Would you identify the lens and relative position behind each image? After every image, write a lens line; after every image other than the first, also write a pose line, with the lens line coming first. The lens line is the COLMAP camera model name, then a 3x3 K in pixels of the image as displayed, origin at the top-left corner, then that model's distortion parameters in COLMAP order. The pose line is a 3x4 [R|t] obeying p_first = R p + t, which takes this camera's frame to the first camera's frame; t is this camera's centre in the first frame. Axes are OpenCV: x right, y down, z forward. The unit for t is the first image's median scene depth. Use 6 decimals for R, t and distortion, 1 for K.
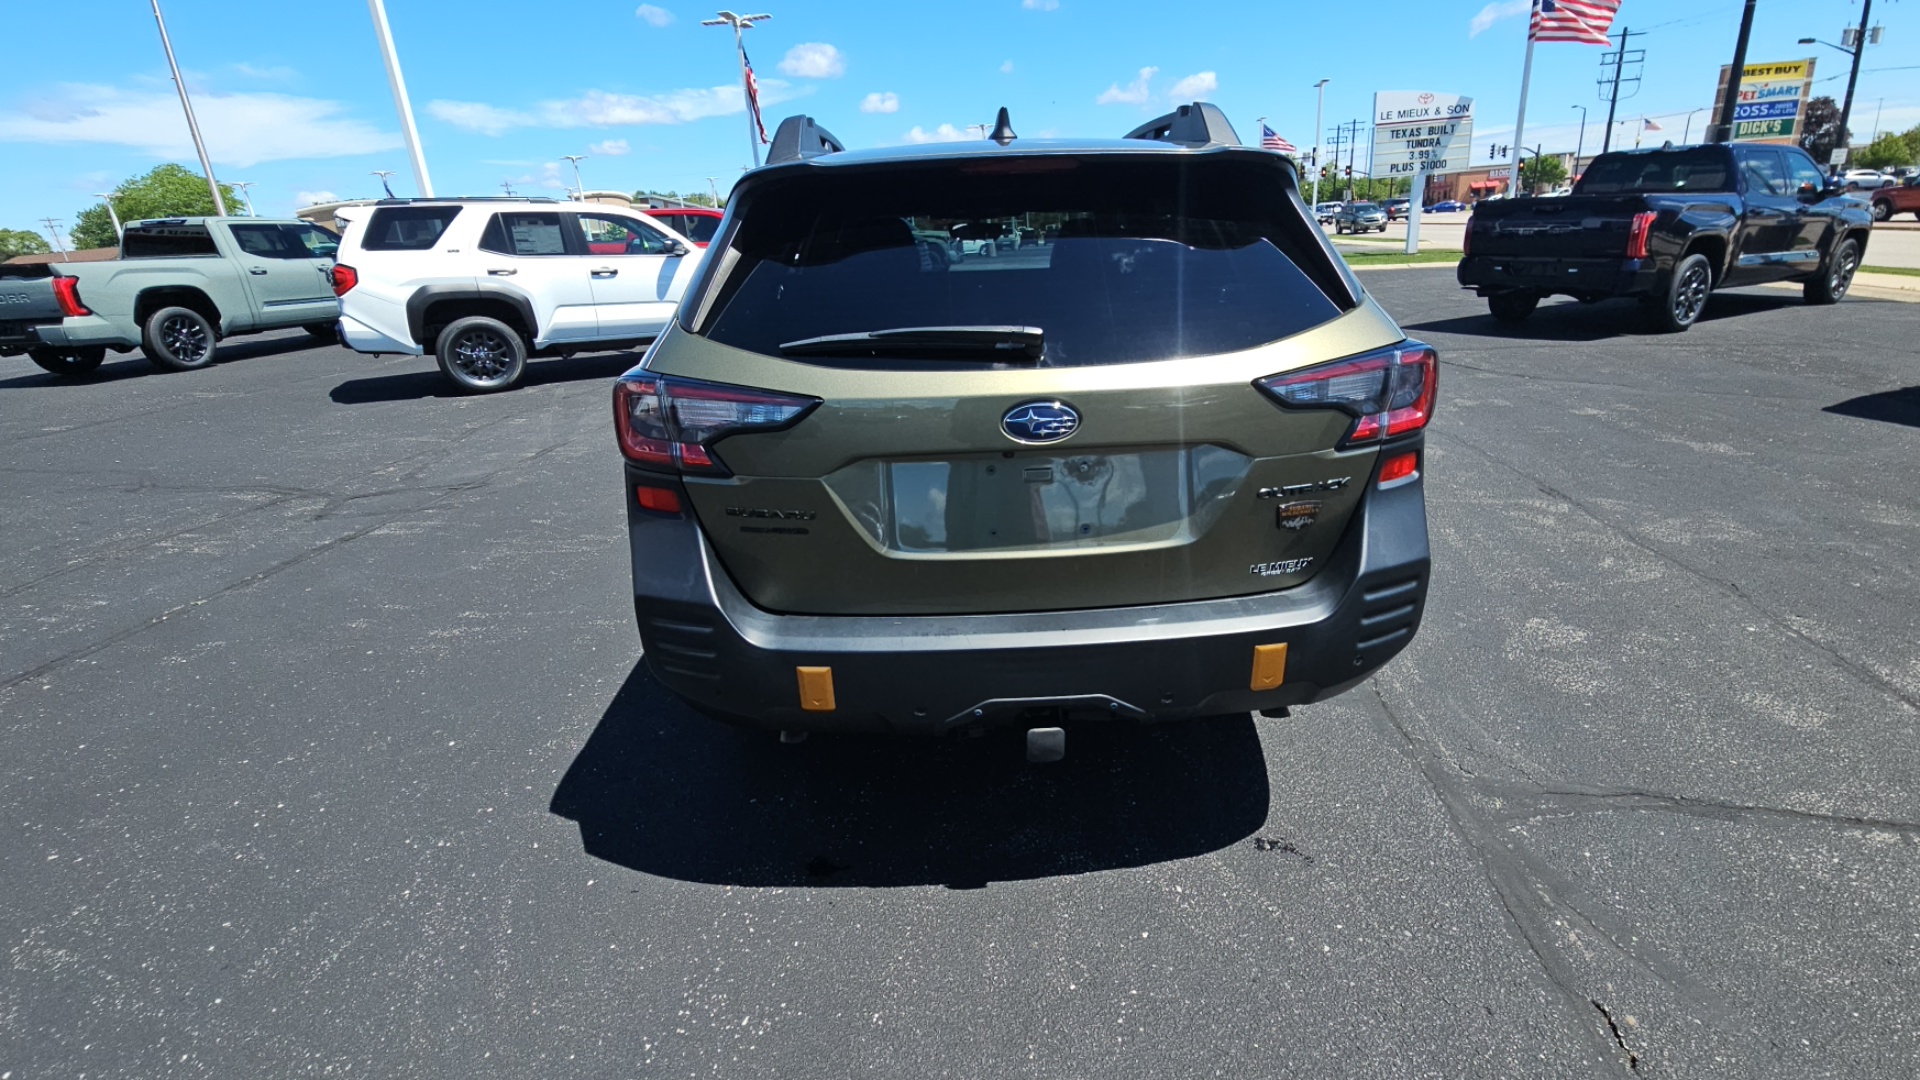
lens RADIAL K [[859.2, 0, 980.1], [0, 859.2, 537.1], [0, 0, 1]] dist [0.010522, -0.008707]
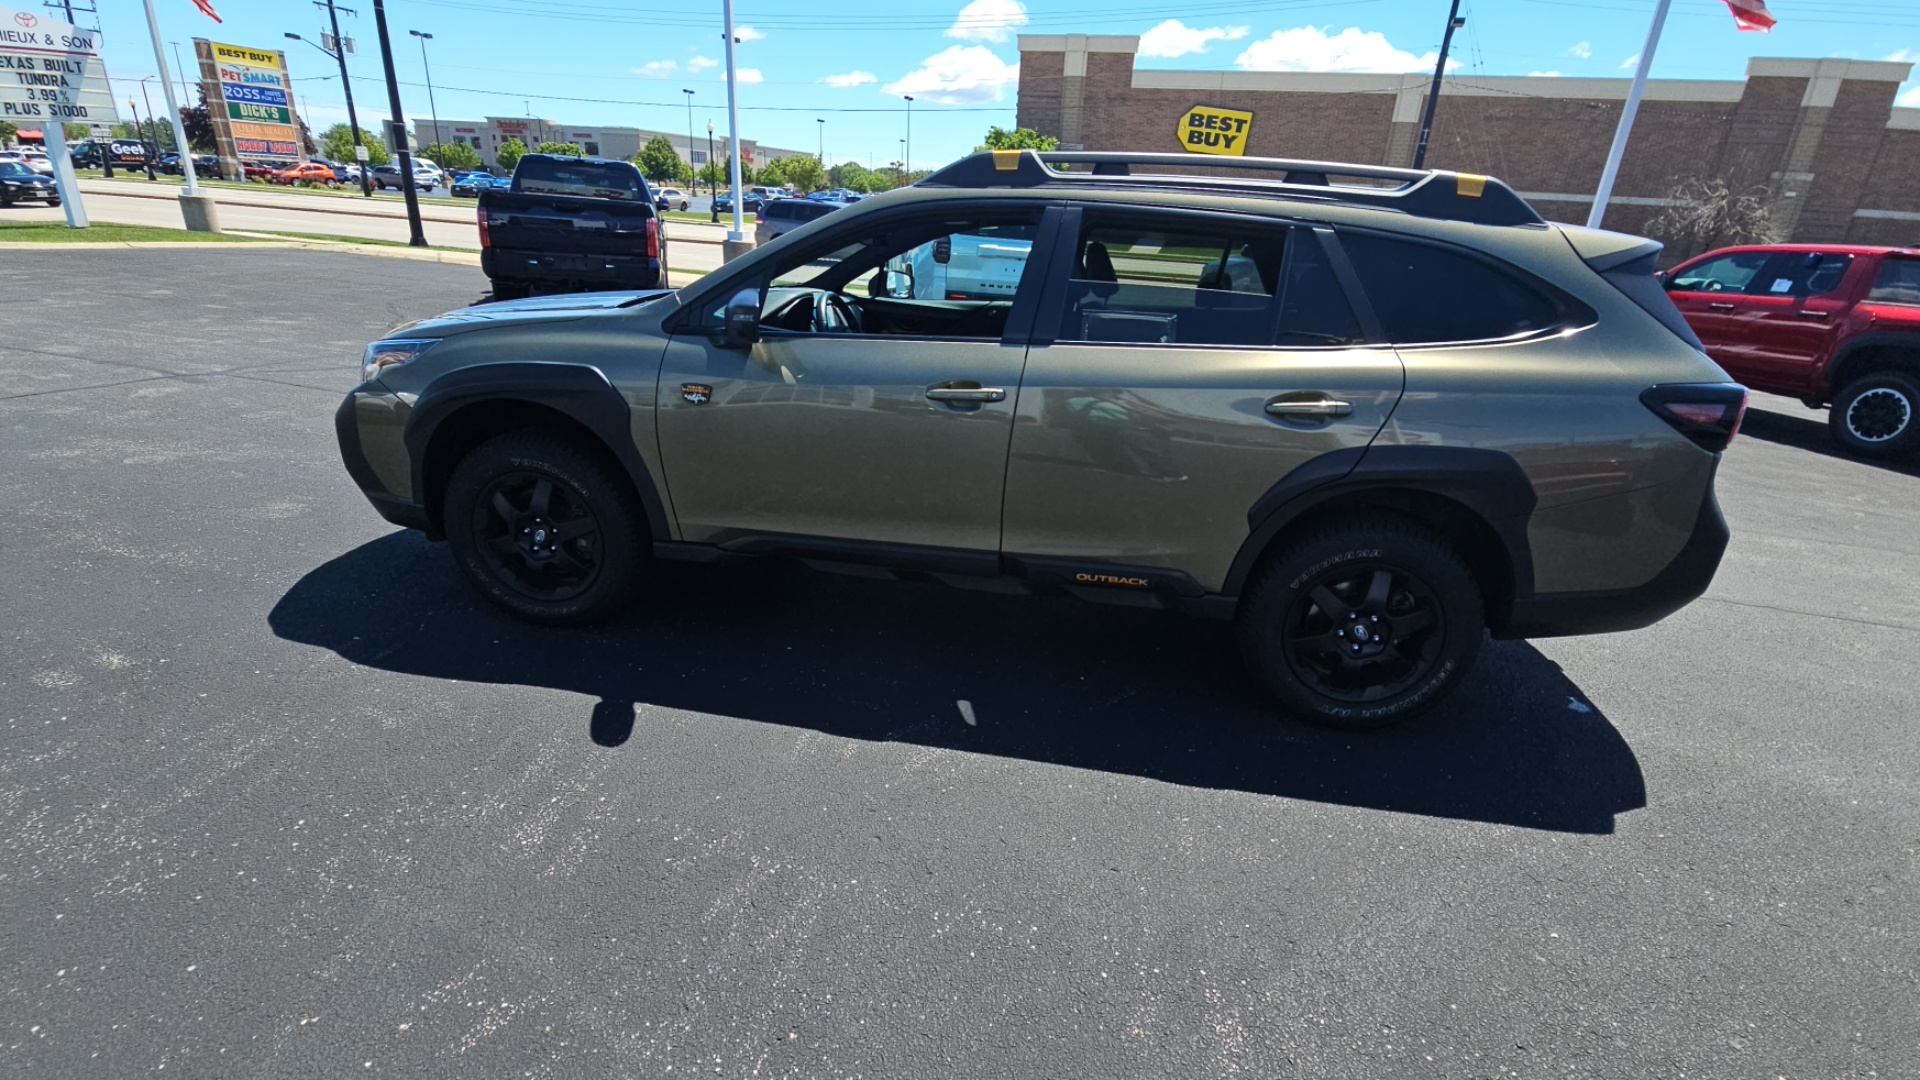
lens RADIAL K [[859.2, 0, 979.2], [0, 859.2, 537.6], [0, 0, 1]] dist [0.010522, -0.008707]
pose [[0.173075, -0.289036, 0.941543, -0.436773], [0.267988, 0.933722, 0.237374, -0.135230], [-0.947749, 0.211239, 0.239062, 0.405411]]
